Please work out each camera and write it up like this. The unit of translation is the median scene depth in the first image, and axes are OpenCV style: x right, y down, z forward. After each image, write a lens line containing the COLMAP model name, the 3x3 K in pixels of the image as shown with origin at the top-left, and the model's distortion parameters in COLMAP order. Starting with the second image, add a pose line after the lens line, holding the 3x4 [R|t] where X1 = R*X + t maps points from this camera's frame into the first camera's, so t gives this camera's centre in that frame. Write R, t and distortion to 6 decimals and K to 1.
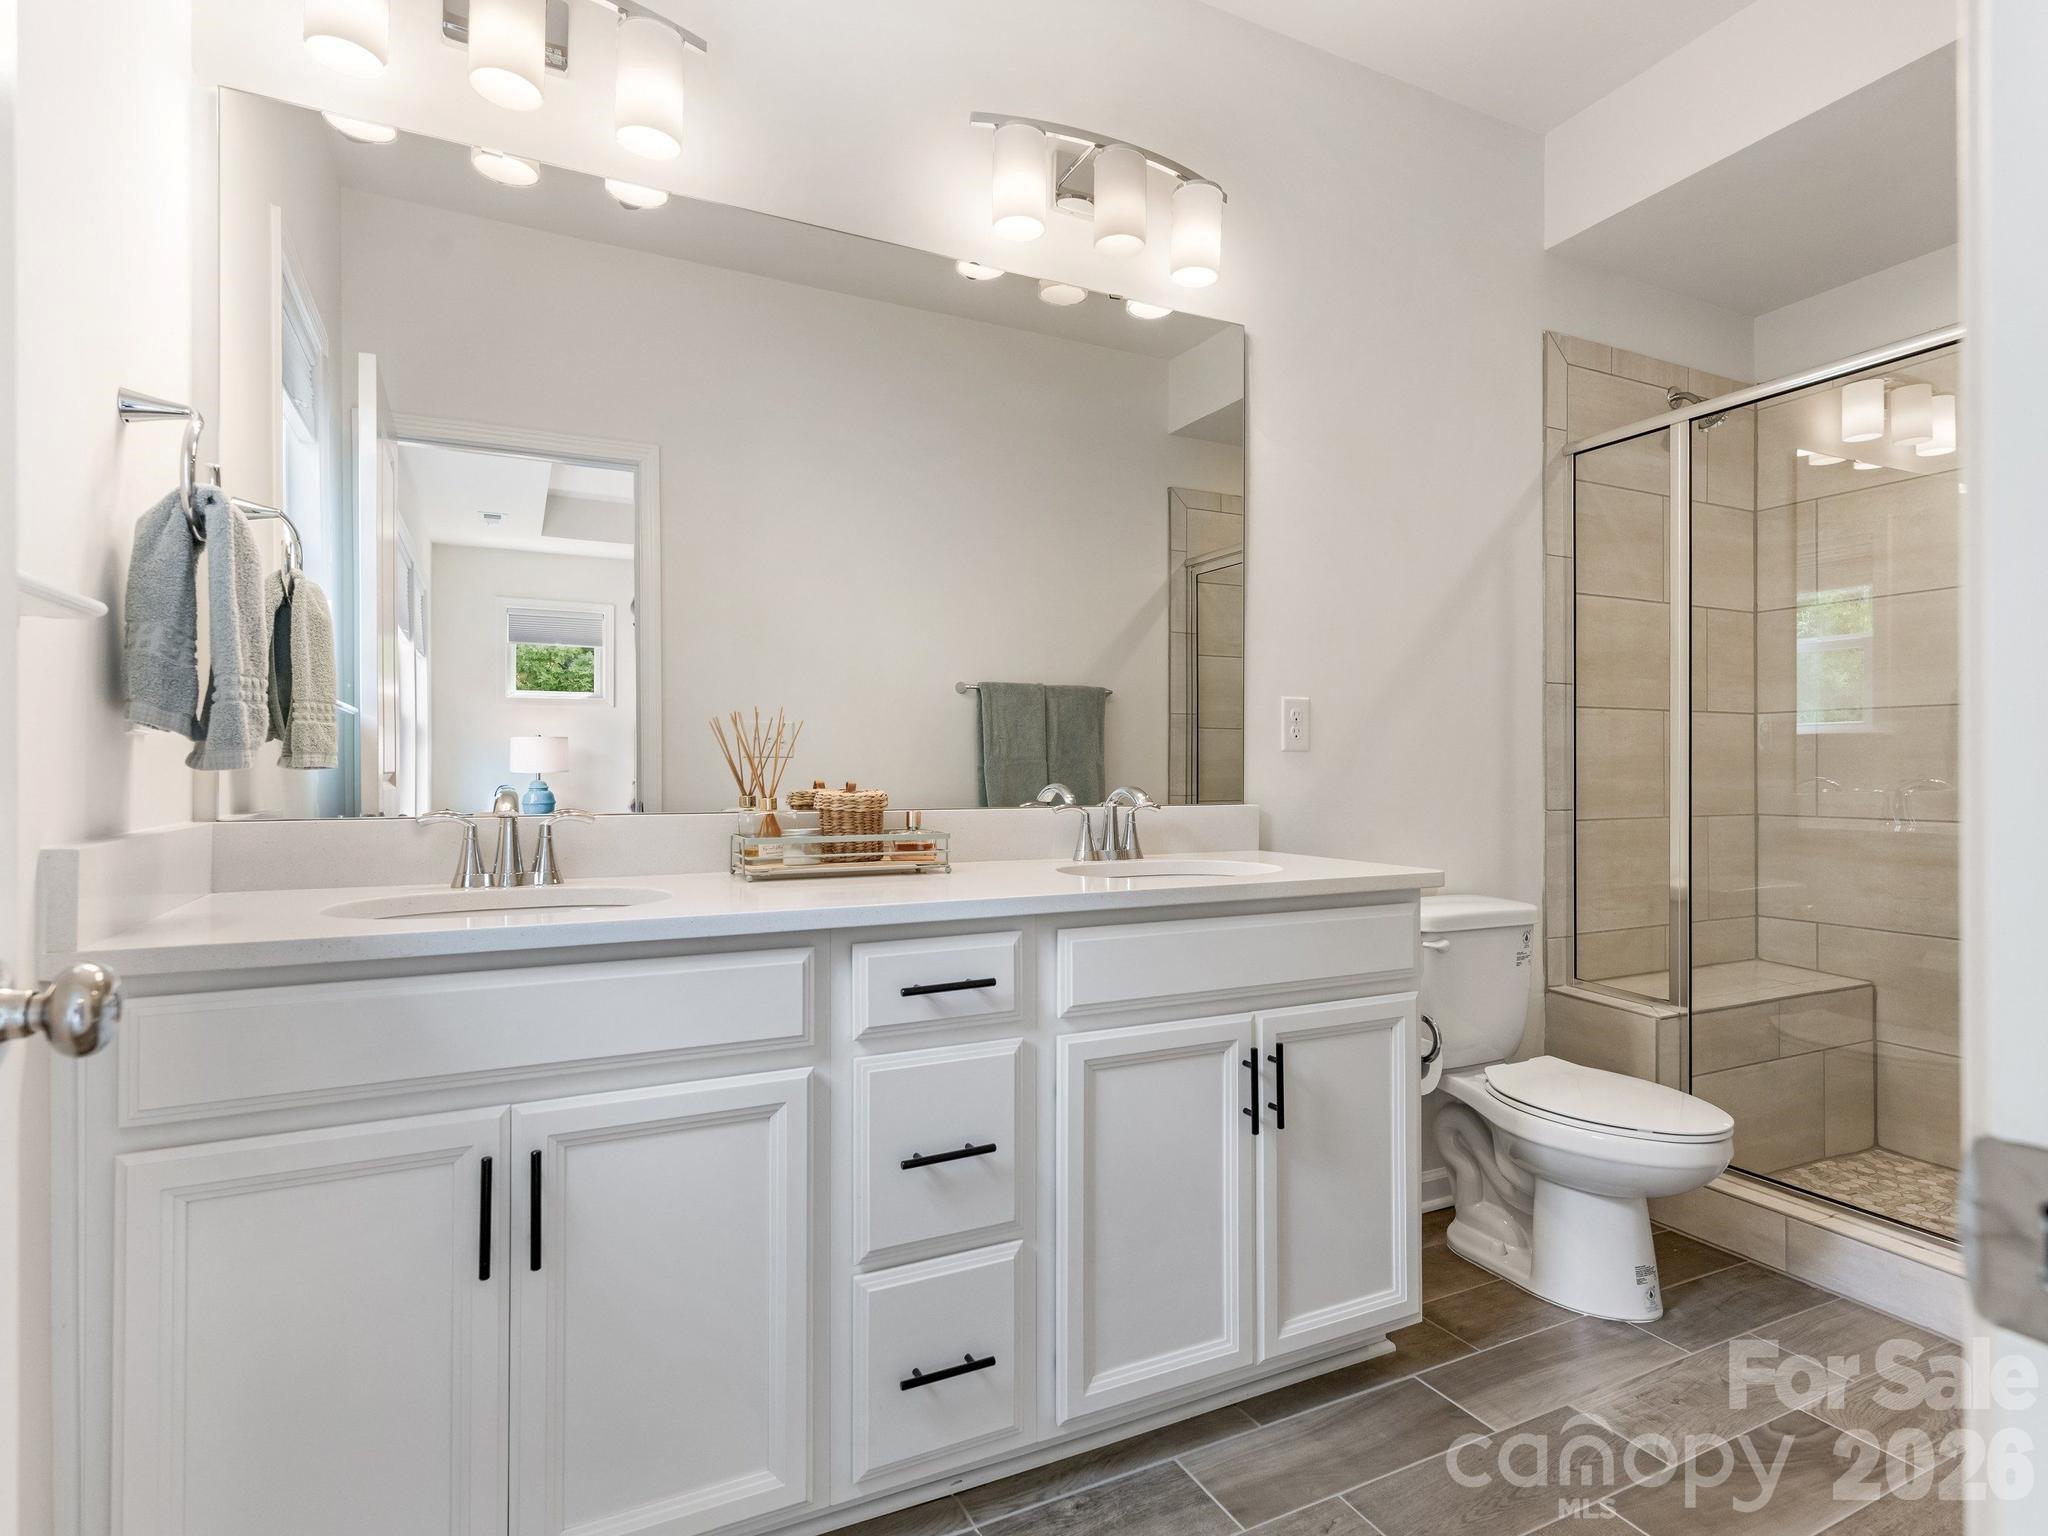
lens RADIAL K [[1038.0, 0, 1024.0], [0, 1038.0, 768.0], [0, 0, 1]] dist [-0.002345, 0.000060]
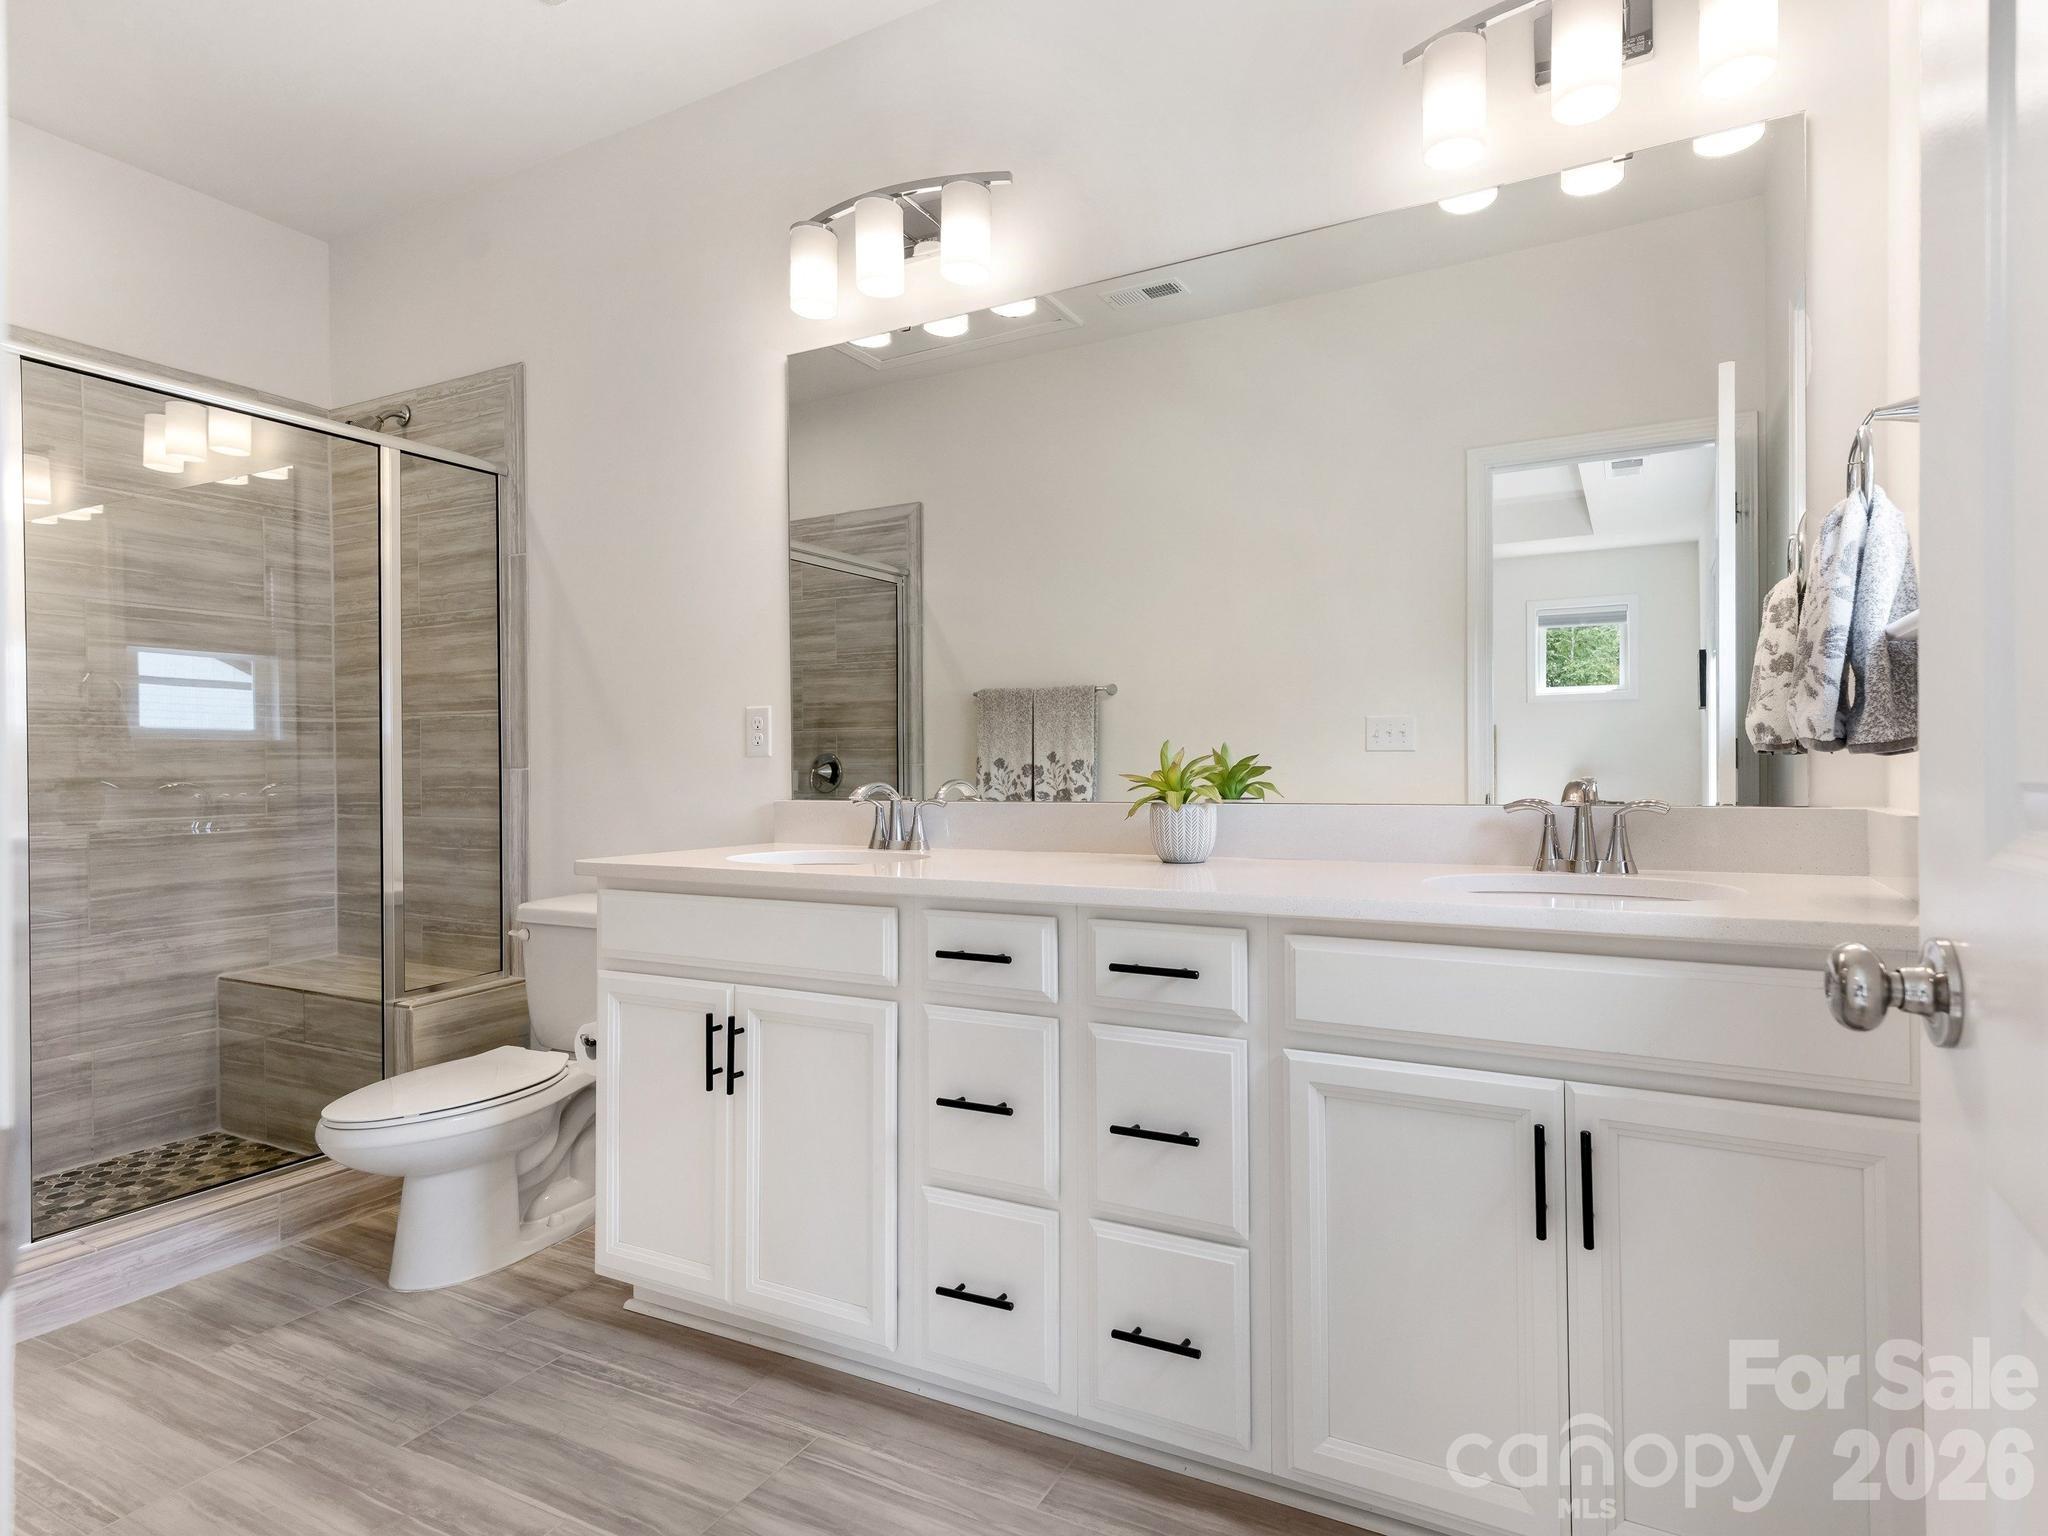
lens RADIAL K [[964.5, 0, 1024.0], [0, 964.5, 768.0], [0, 0, 1]] dist [0.003590, 0.000273]
pose [[0.626635, -0.004851, -0.779298, 0.693033], [0.010541, 0.999942, 0.002251, 0.001970], [0.779242, -0.009625, 0.626650, 0.339326]]
